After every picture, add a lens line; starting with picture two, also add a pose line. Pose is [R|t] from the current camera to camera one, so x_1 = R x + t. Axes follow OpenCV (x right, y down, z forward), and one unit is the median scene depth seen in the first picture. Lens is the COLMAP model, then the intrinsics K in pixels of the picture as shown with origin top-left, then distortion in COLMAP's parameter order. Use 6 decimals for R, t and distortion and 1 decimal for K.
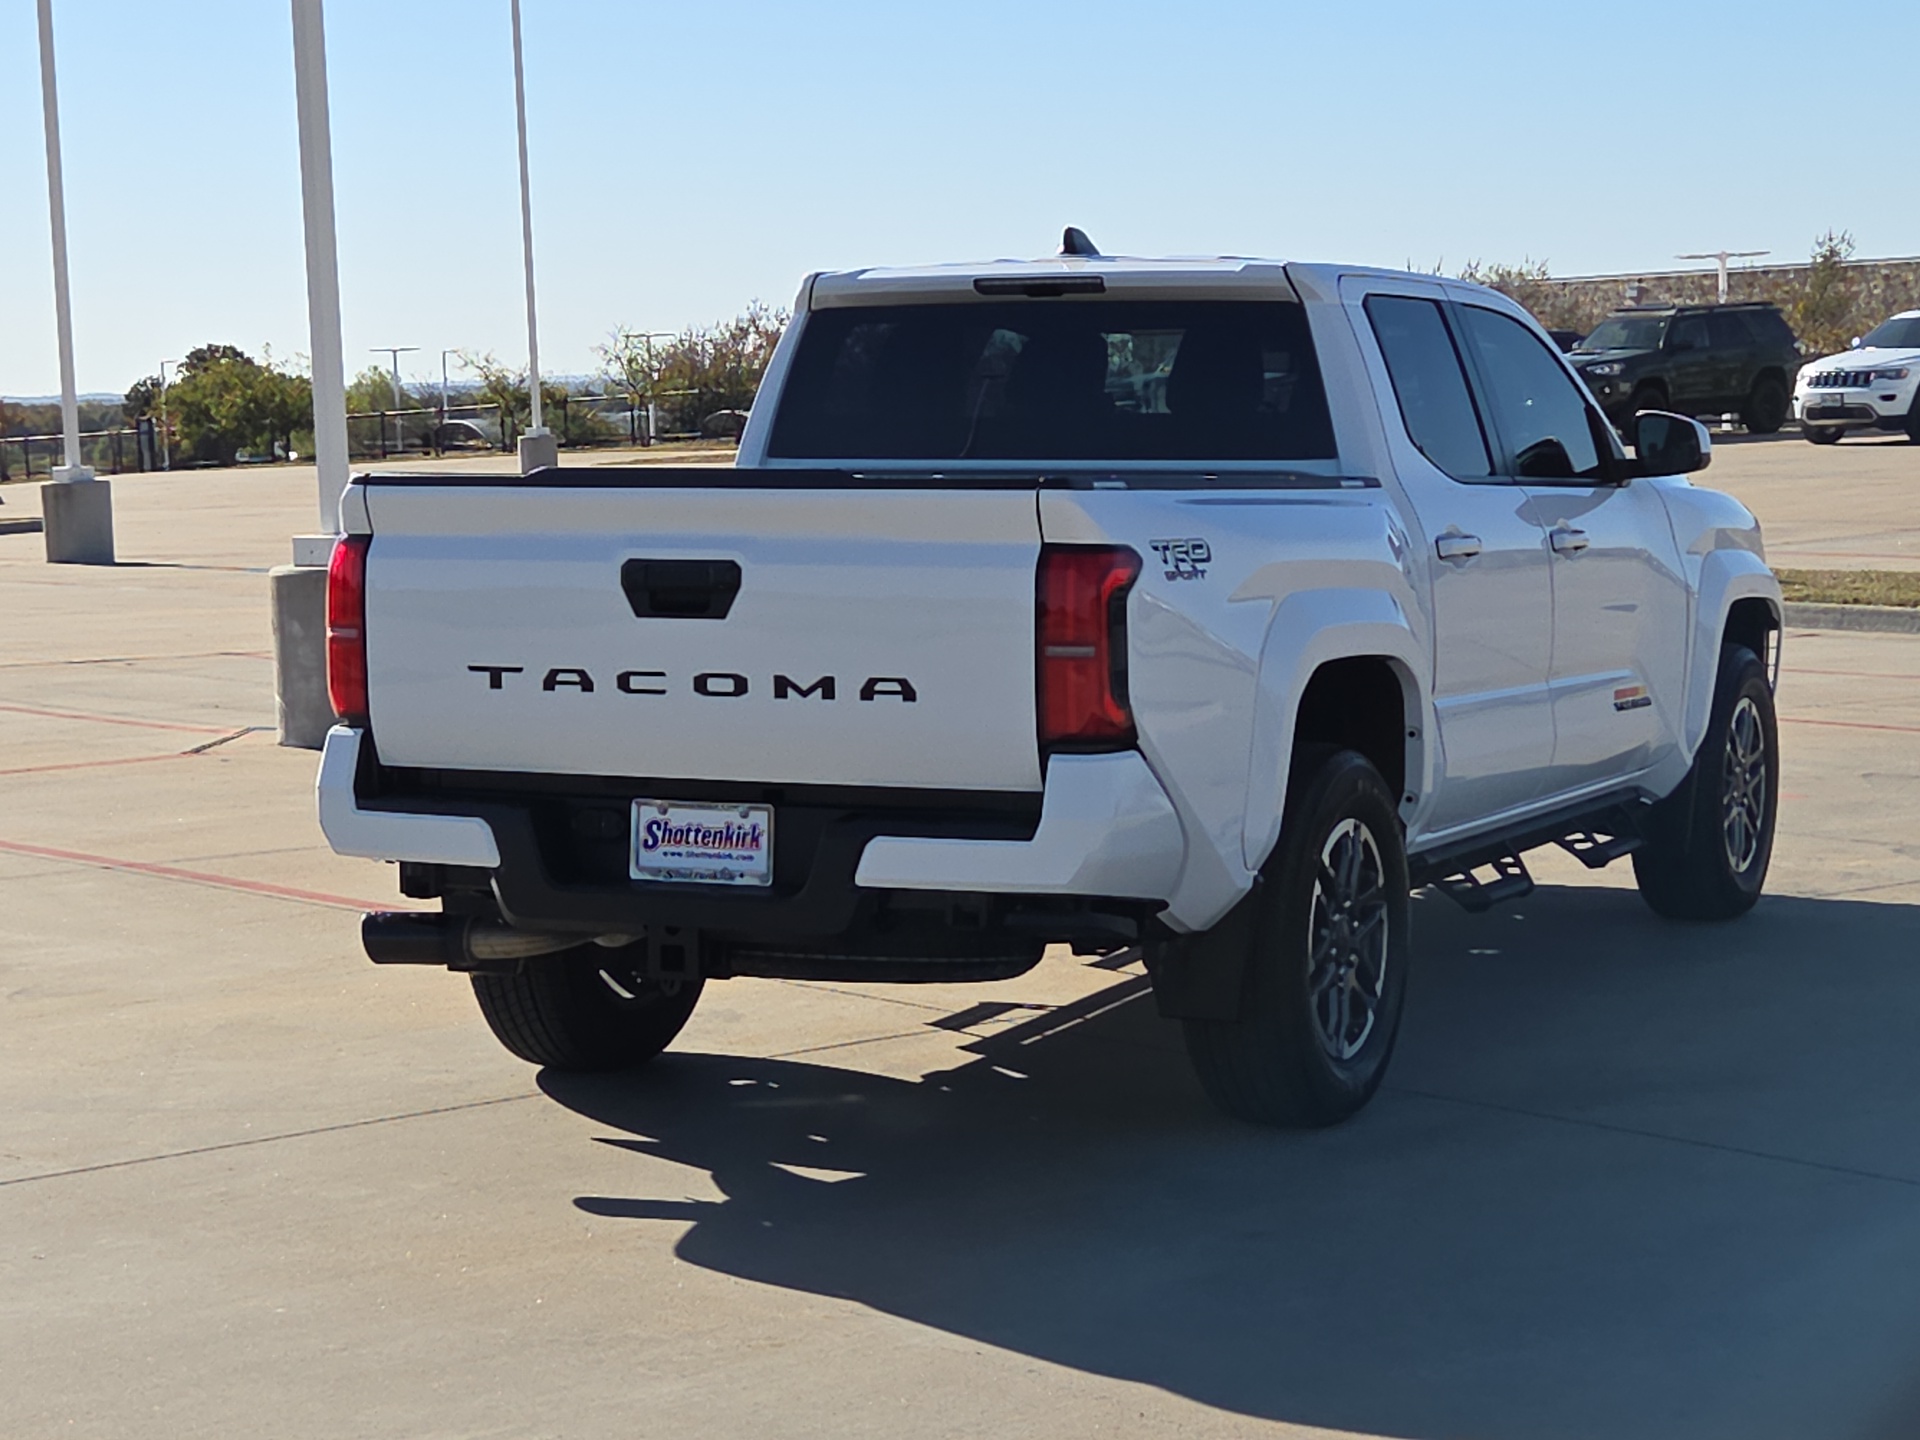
lens RADIAL K [[4016.5, 0, 960.0], [0, 4016.5, 720.0], [0, 0, 1]] dist [0.070955, 0.407558]
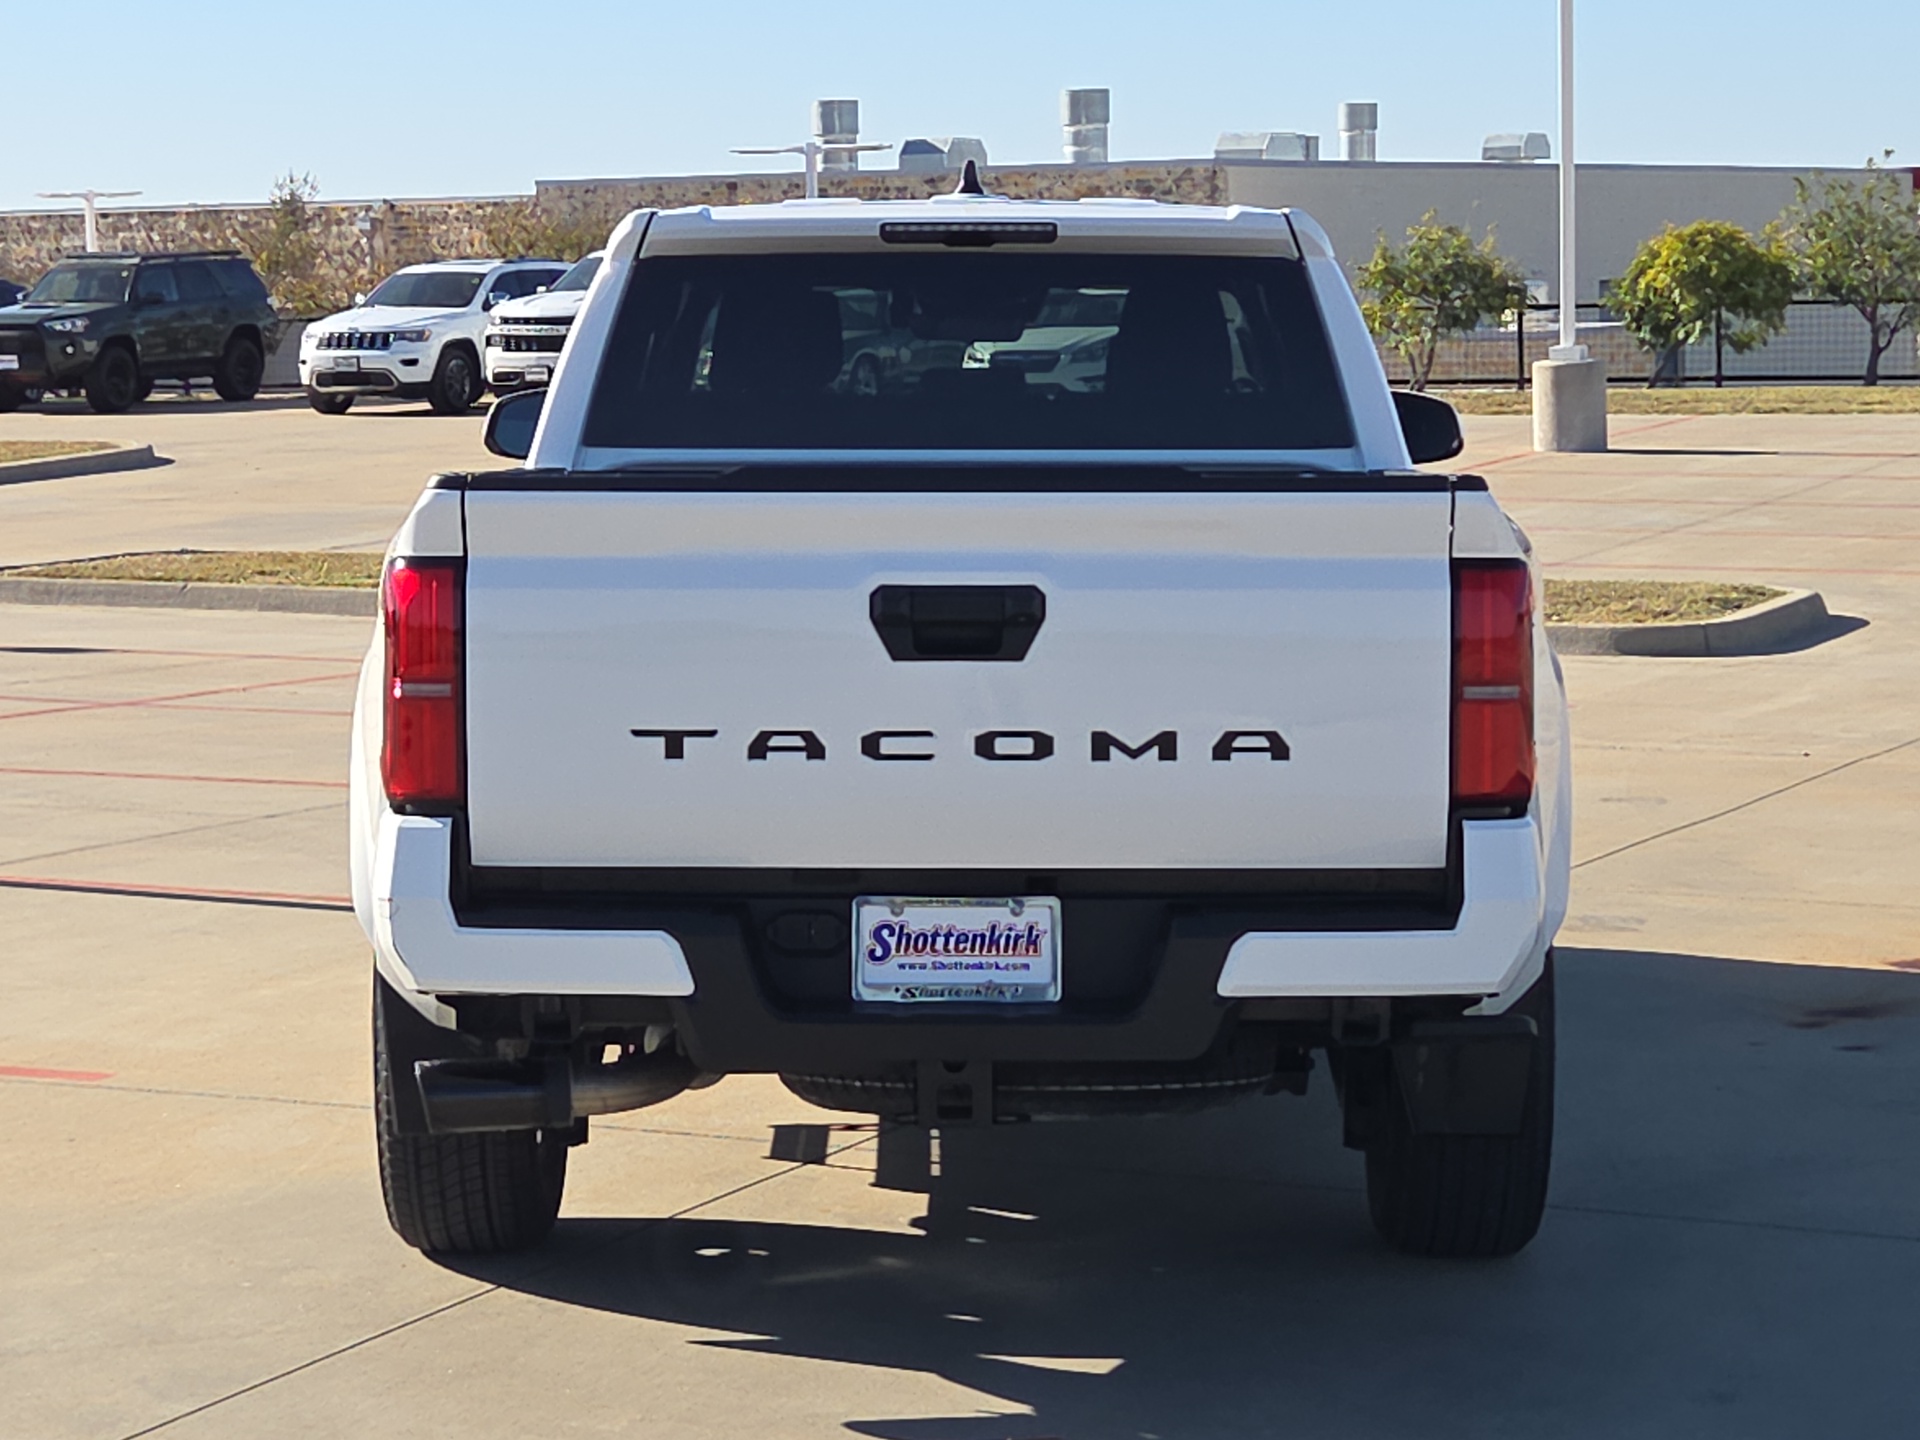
lens RADIAL K [[4553.3, 0, 960.0], [0, 4553.3, 720.0], [0, 0, 1]] dist [0.139625, 0.091717]
pose [[0.912525, -0.027705, 0.408082, -0.418885], [0.027933, 0.999595, 0.005403, -0.018372], [-0.408067, 0.006469, 0.912929, 0.197889]]
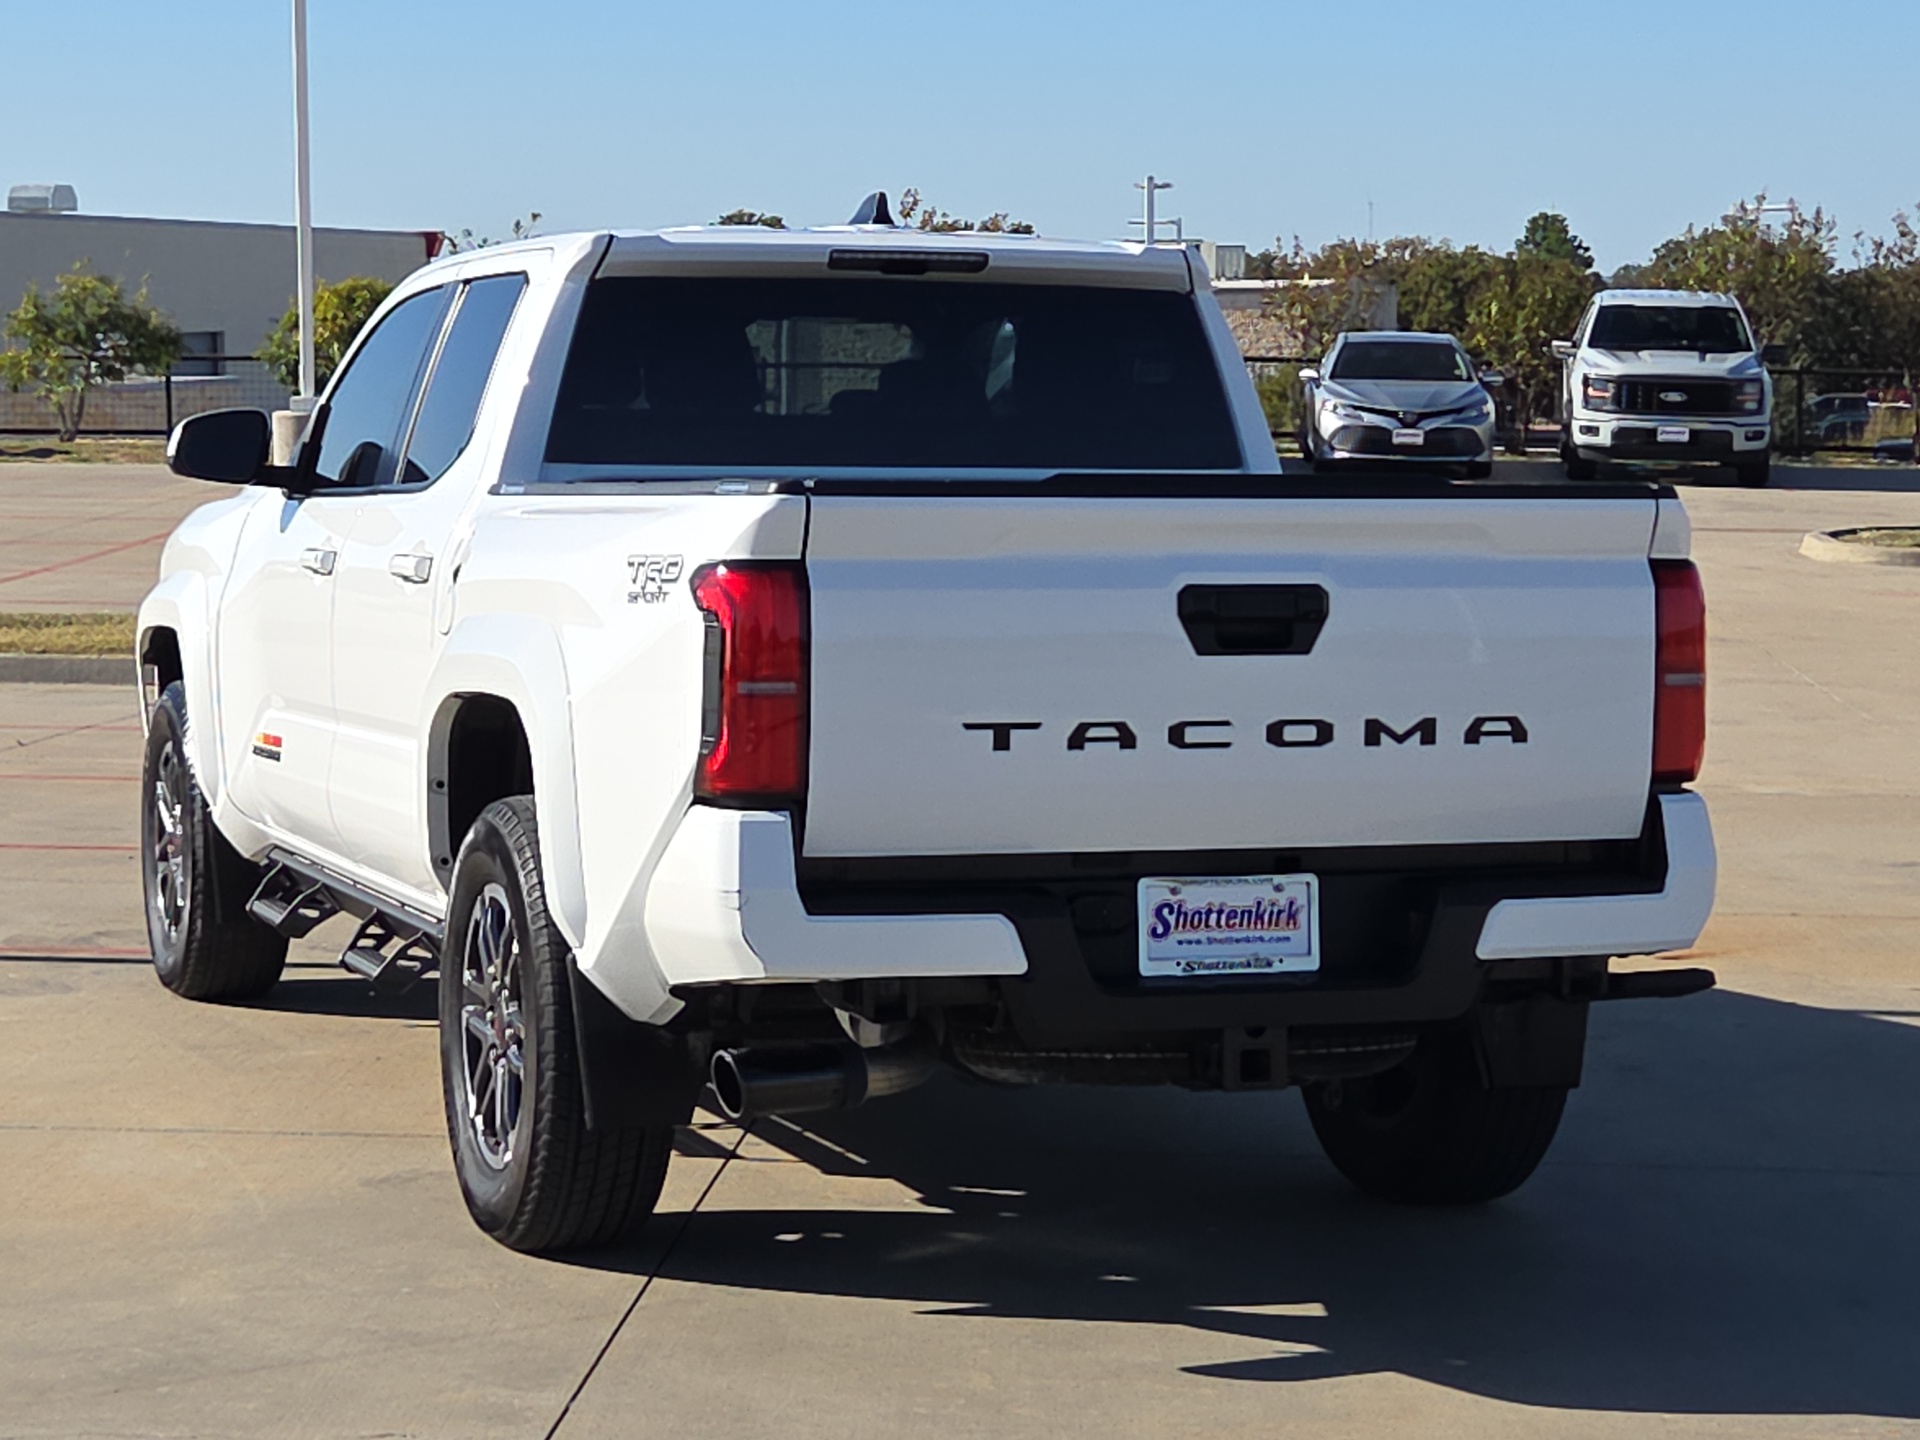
lens RADIAL K [[4553.3, 0, 960.0], [0, 4553.3, 720.0], [0, 0, 1]] dist [0.139625, 0.091717]
pose [[0.715762, -0.033889, 0.697522, -0.756448], [0.042467, 0.999086, 0.004963, -0.018808], [-0.697052, 0.026069, 0.716546, 0.361718]]
